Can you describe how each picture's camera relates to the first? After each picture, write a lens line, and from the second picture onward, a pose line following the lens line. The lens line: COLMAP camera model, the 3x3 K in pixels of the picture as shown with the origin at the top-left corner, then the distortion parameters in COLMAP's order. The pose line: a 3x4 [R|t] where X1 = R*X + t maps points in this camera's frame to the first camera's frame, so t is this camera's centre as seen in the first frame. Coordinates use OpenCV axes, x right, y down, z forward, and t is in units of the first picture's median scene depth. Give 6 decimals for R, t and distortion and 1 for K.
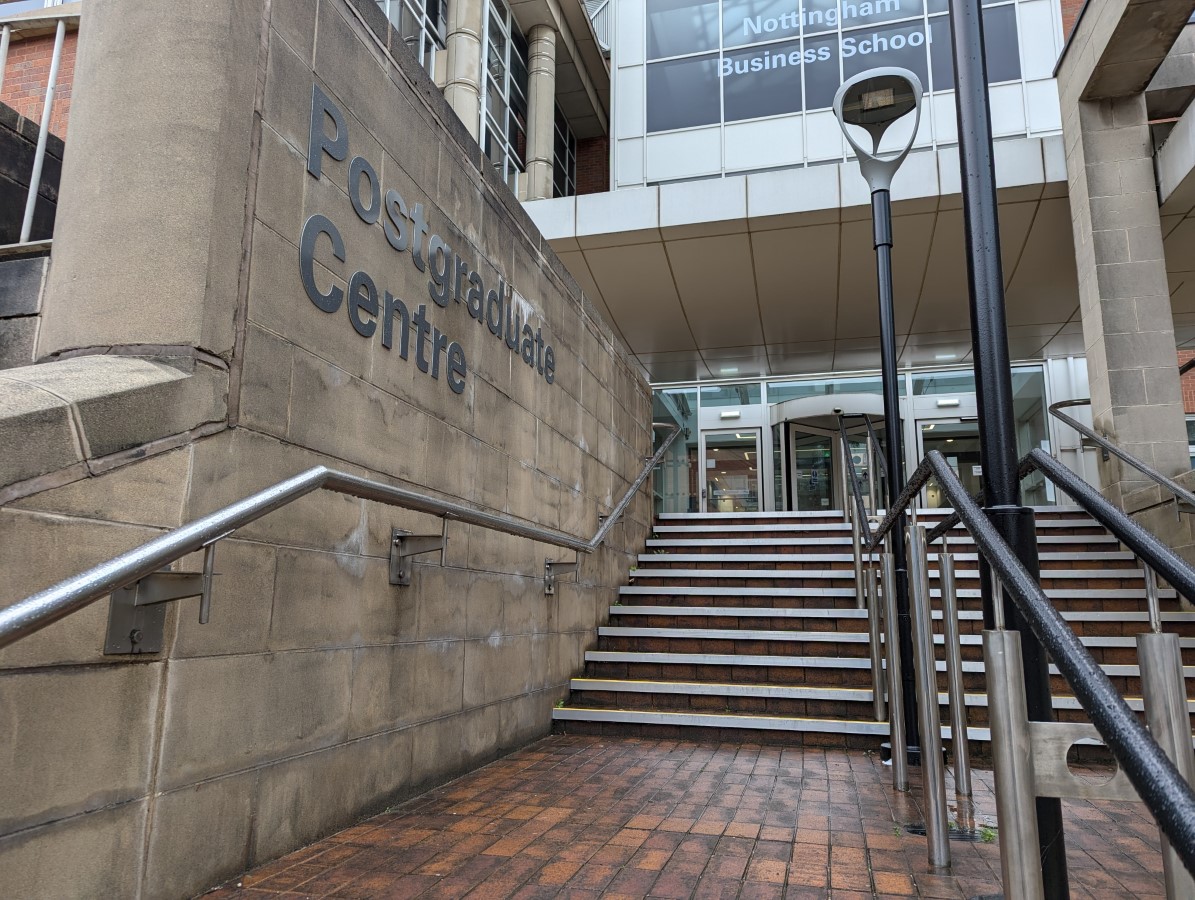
lens RADIAL K [[831.9, 0, 591.8], [0, 831.9, 453.2], [0, 0, 1]] dist [0.065935, -0.058425]
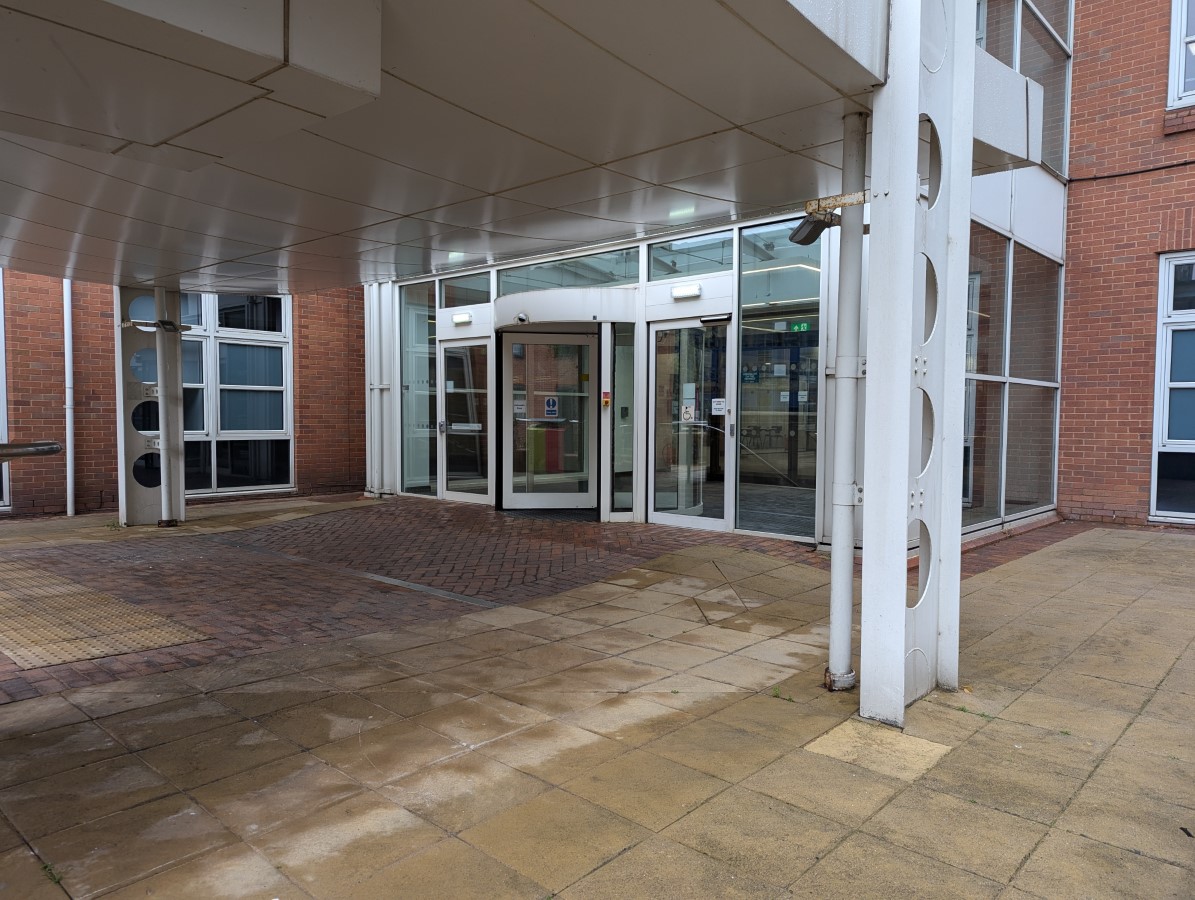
lens RADIAL K [[831.9, 0, 591.8], [0, 831.9, 453.2], [0, 0, 1]] dist [0.065935, -0.058425]
pose [[0.881229, 0.018420, -0.472330, 0.625202], [0.093711, 0.972599, 0.212767, -0.078550], [0.463307, -0.231759, 0.855357, 0.407988]]
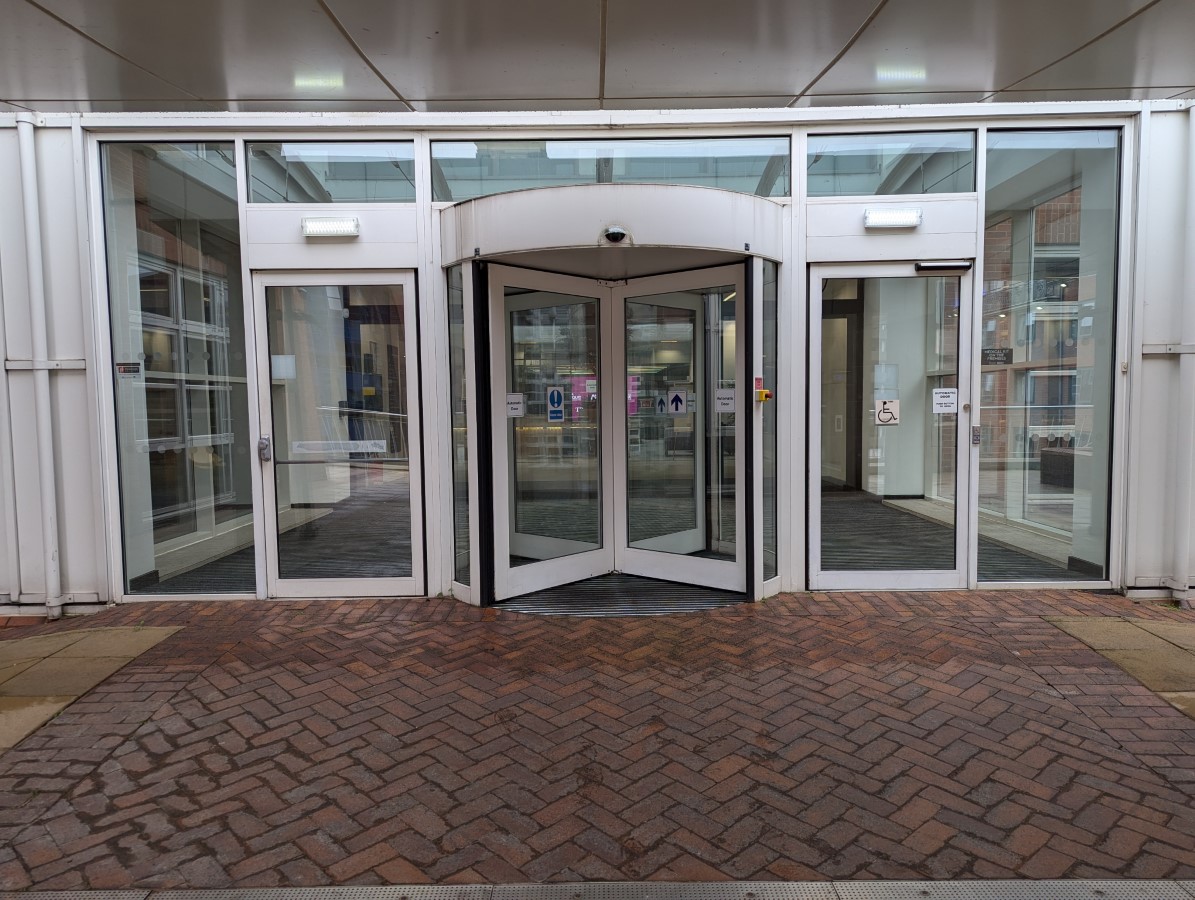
lens RADIAL K [[831.9, 0, 591.8], [0, 831.9, 453.2], [0, 0, 1]] dist [0.065935, -0.058425]
pose [[0.969676, -0.034202, 0.241990, 0.187107], [-0.026962, 0.969144, 0.245014, -0.045436], [-0.242903, -0.244109, 0.938834, 0.620842]]
